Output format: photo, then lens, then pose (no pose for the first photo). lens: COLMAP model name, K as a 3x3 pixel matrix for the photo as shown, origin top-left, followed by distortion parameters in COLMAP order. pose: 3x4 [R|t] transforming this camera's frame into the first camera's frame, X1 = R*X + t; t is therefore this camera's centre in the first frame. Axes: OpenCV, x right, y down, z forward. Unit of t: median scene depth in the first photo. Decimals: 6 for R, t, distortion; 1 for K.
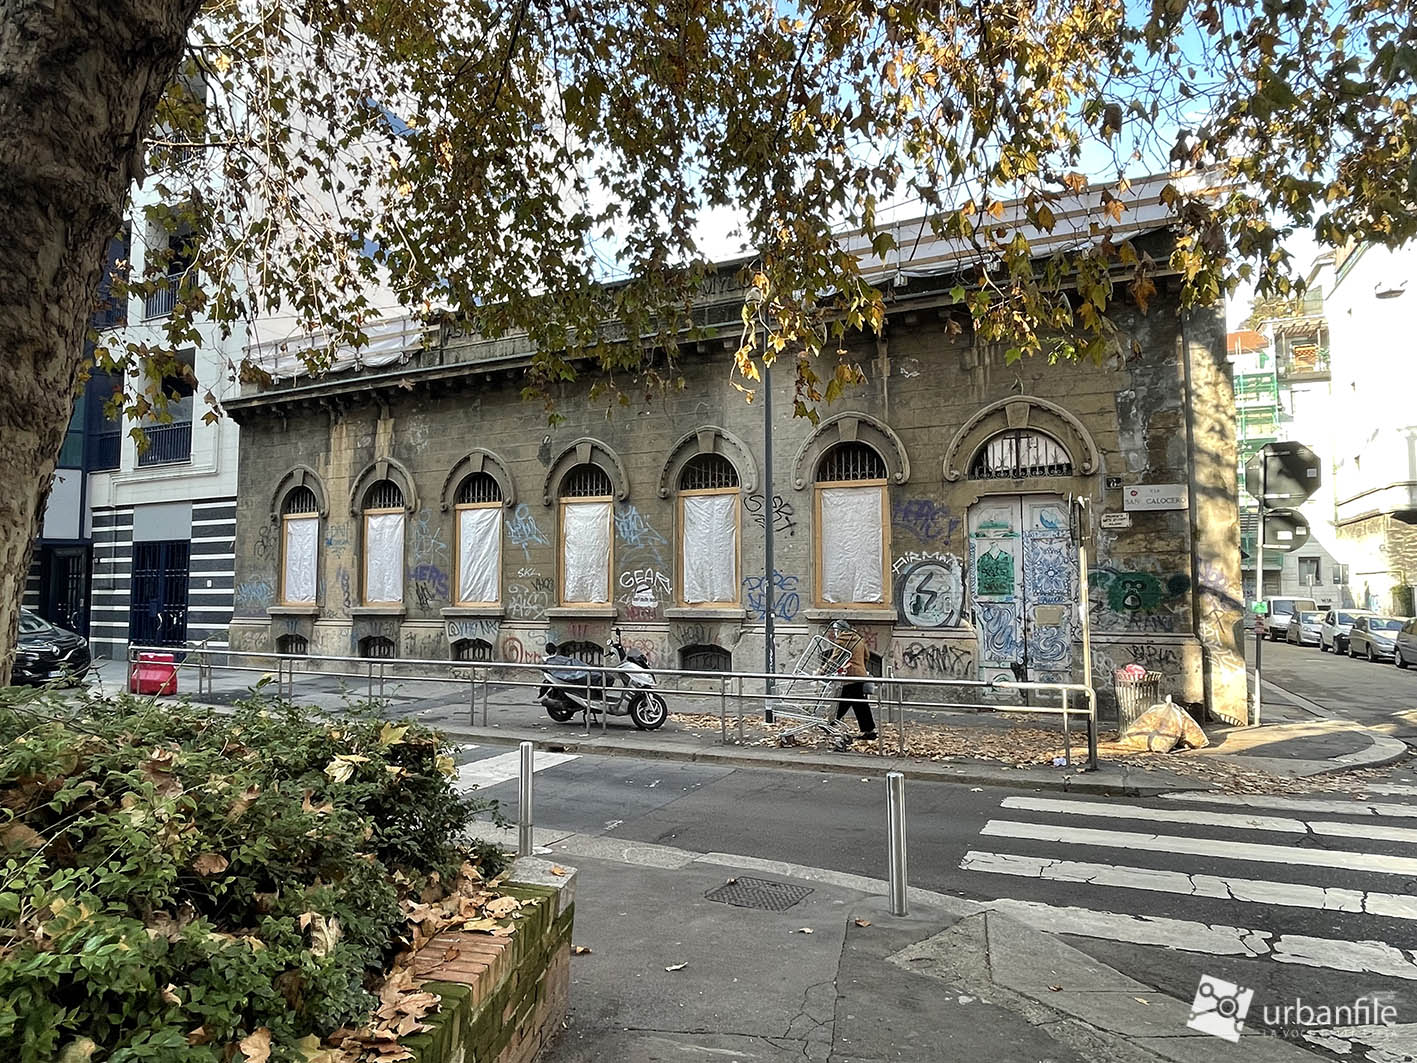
lens RADIAL K [[874.4, 0, 699.0], [0, 874.4, 528.9], [0, 0, 1]] dist [0.008181, -0.001034]
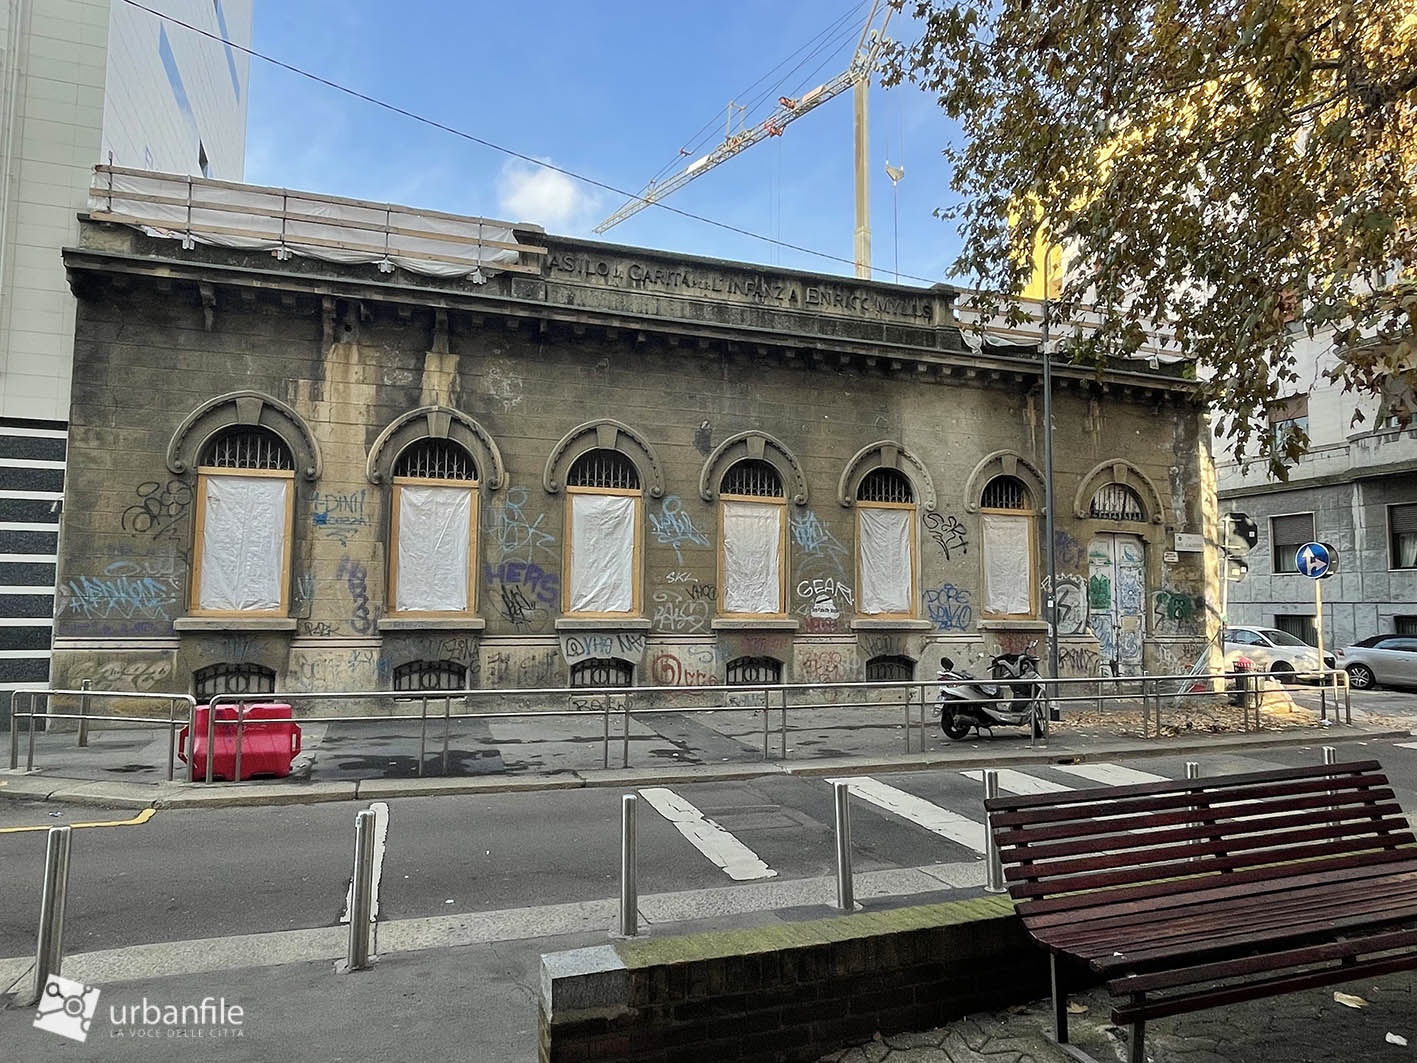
lens RADIAL K [[874.4, 0, 702.3], [0, 874.4, 529.8], [0, 0, 1]] dist [0.008181, -0.001034]
pose [[0.708483, 0.067821, 0.702461, -0.800254], [-0.063714, 0.997454, -0.032041, 0.030486], [-0.702846, -0.022056, 0.711000, 0.395413]]
